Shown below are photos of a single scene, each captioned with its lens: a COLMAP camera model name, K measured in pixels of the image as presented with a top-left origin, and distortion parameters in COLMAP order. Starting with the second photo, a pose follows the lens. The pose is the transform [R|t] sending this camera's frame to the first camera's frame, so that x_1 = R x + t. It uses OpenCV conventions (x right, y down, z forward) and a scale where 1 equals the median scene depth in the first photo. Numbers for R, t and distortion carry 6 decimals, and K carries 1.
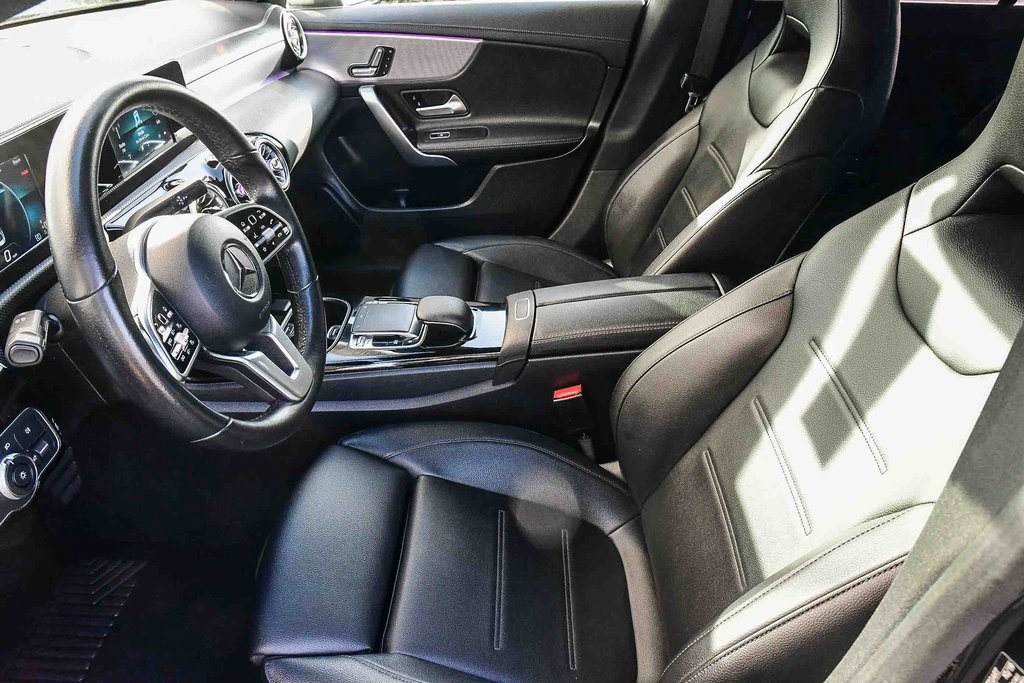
lens RADIAL K [[730.0, 0, 512.0], [0, 730.0, 341.5], [0, 0, 1]] dist [0.002022, 0.000290]
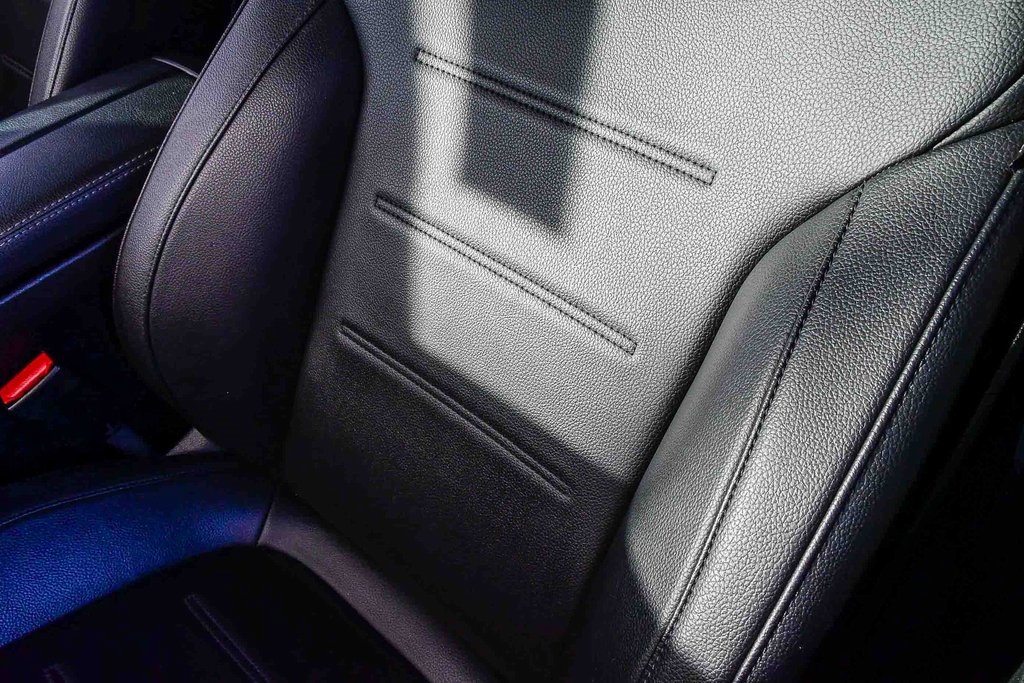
lens RADIAL K [[794.1, 0, 512.0], [0, 794.1, 341.5], [0, 0, 1]] dist [-0.004714, -0.003882]
pose [[0.660638, -0.544904, 0.516369, 0.031691], [0.439250, 0.838388, 0.322745, 0.019470], [-0.608783, 0.013598, 0.793221, 0.417954]]
